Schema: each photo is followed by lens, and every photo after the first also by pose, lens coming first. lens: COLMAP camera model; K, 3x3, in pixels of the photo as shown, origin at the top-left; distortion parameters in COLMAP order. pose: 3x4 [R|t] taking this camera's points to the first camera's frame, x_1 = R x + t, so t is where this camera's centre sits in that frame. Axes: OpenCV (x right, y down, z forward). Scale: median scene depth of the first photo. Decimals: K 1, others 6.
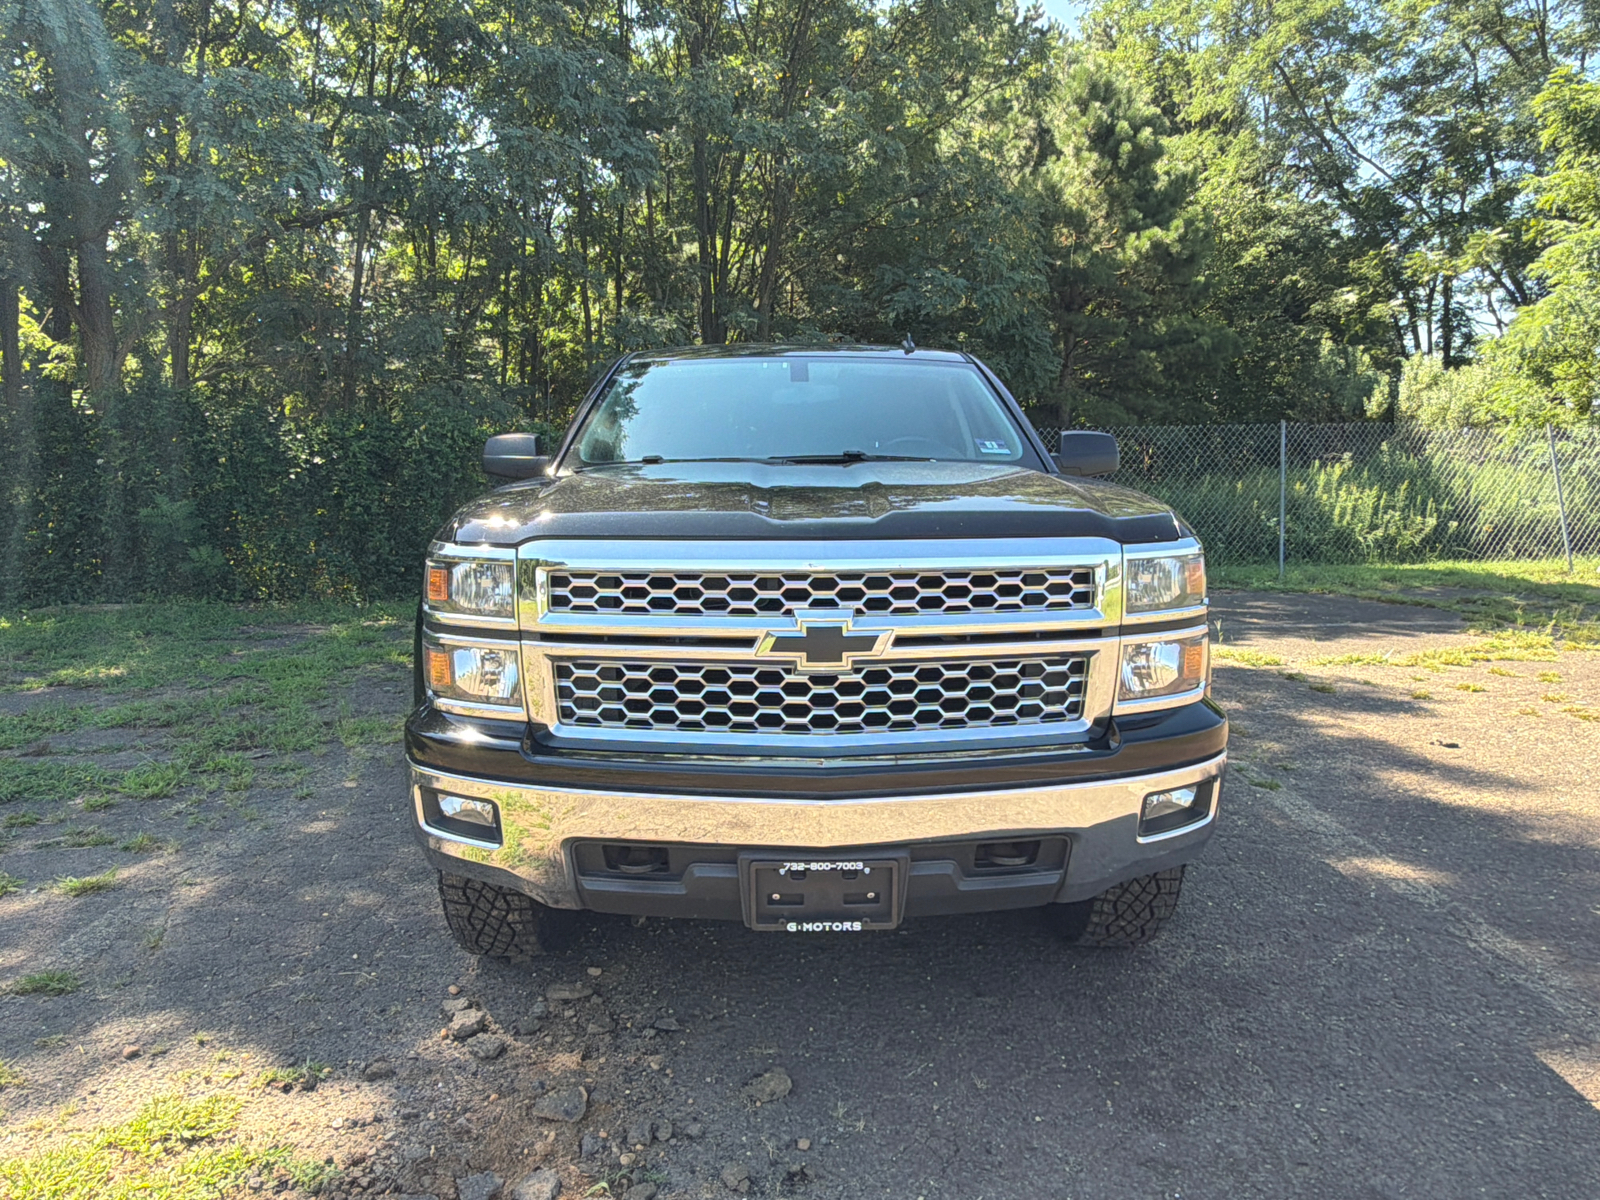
lens RADIAL K [[1101.3, 0, 798.8], [0, 1101.3, 593.7], [0, 0, 1]] dist [0.005700, -0.001554]
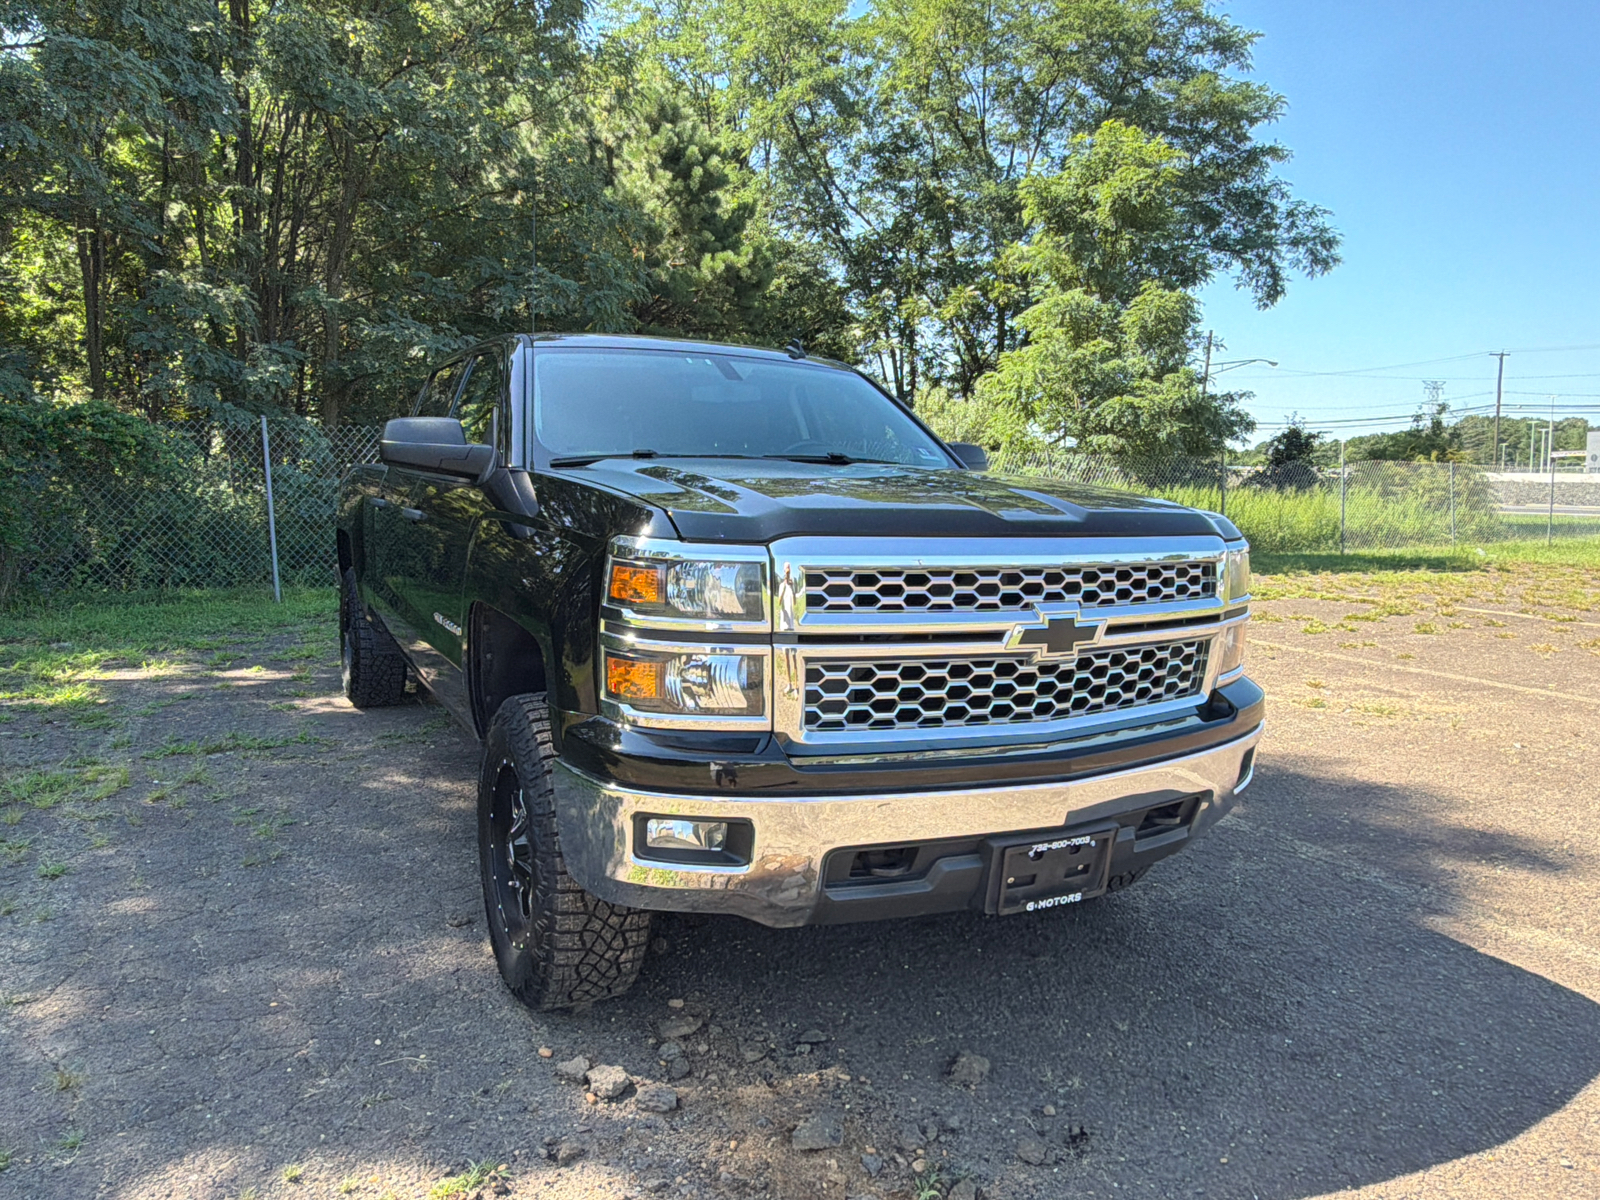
lens RADIAL K [[1101.3, 0, 795.6], [0, 1101.3, 594.7], [0, 0, 1]] dist [0.005700, -0.001554]
pose [[0.893365, -0.020656, 0.448856, -0.616385], [0.022944, 0.999737, 0.000341, 0.000630], [-0.448745, 0.009994, 0.893604, 0.148315]]
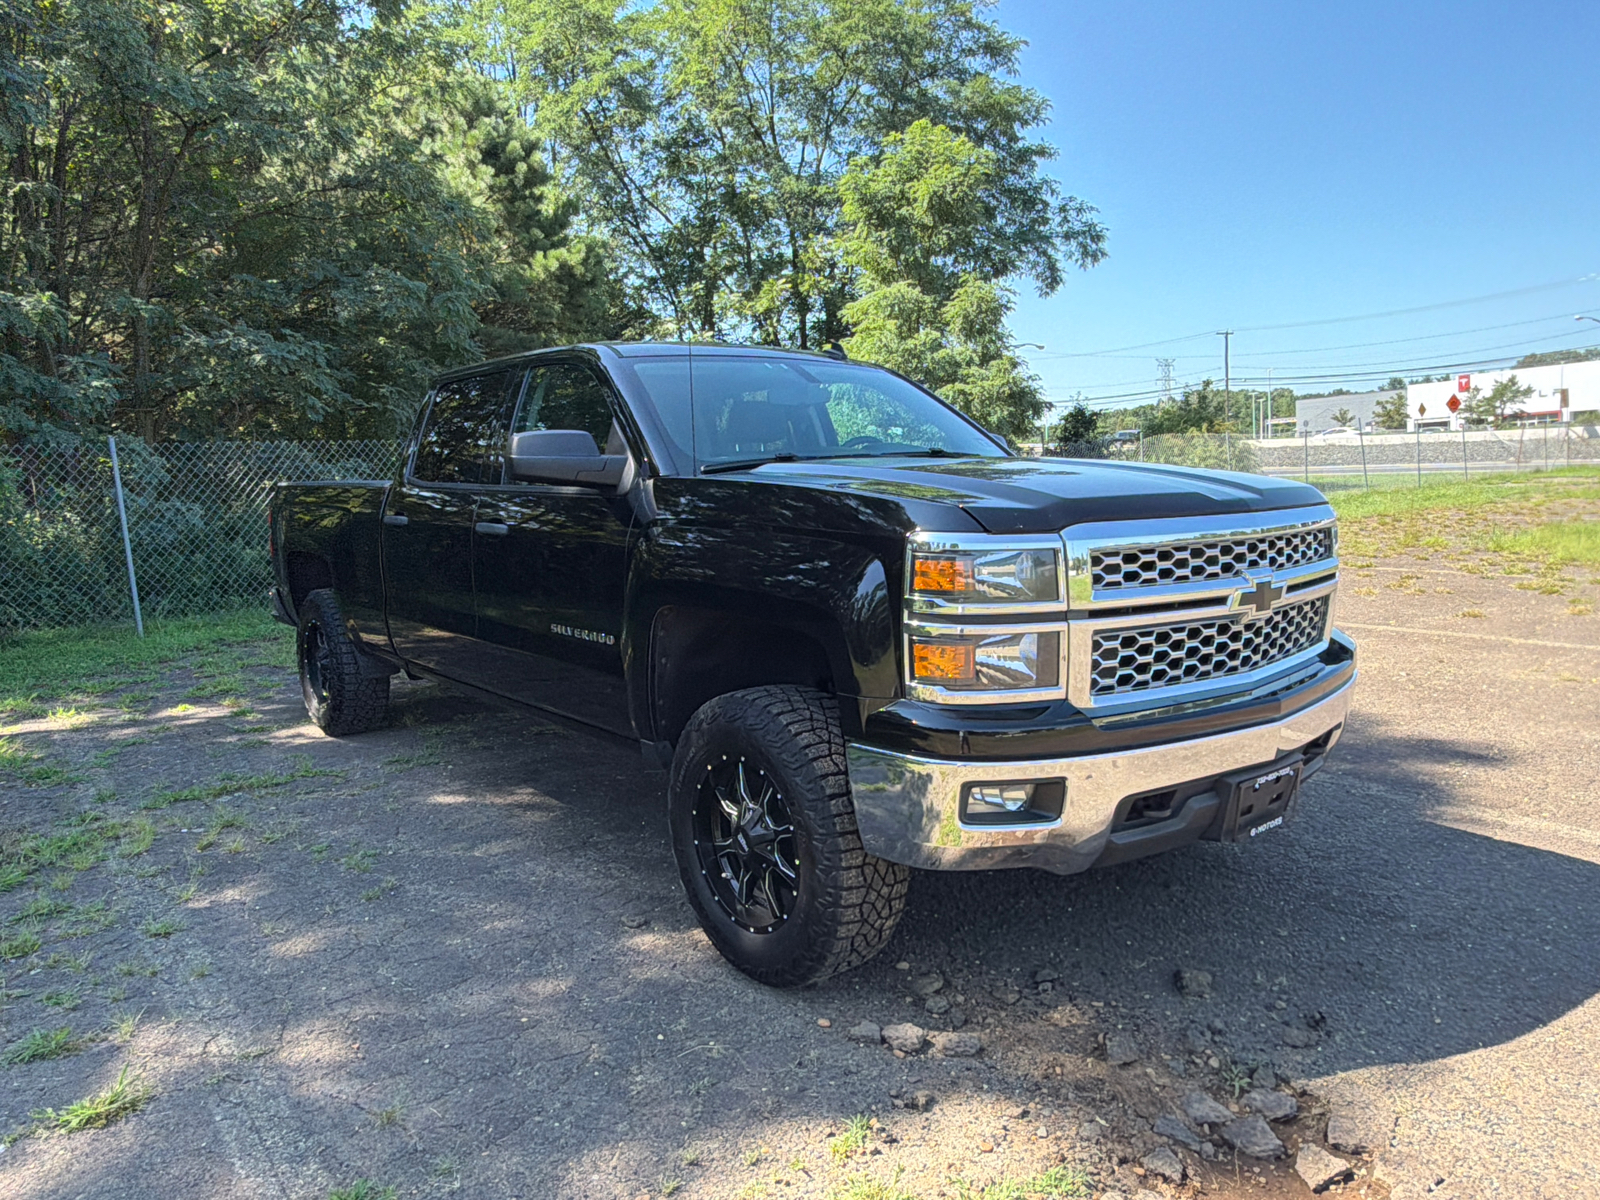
lens RADIAL K [[1101.3, 0, 792.9], [0, 1101.3, 594.1], [0, 0, 1]] dist [0.005700, -0.001554]
pose [[0.785545, -0.082423, 0.613290, -1.035518], [0.090872, 0.995710, 0.017423, -0.023156], [-0.612096, 0.042044, 0.789665, 0.314711]]
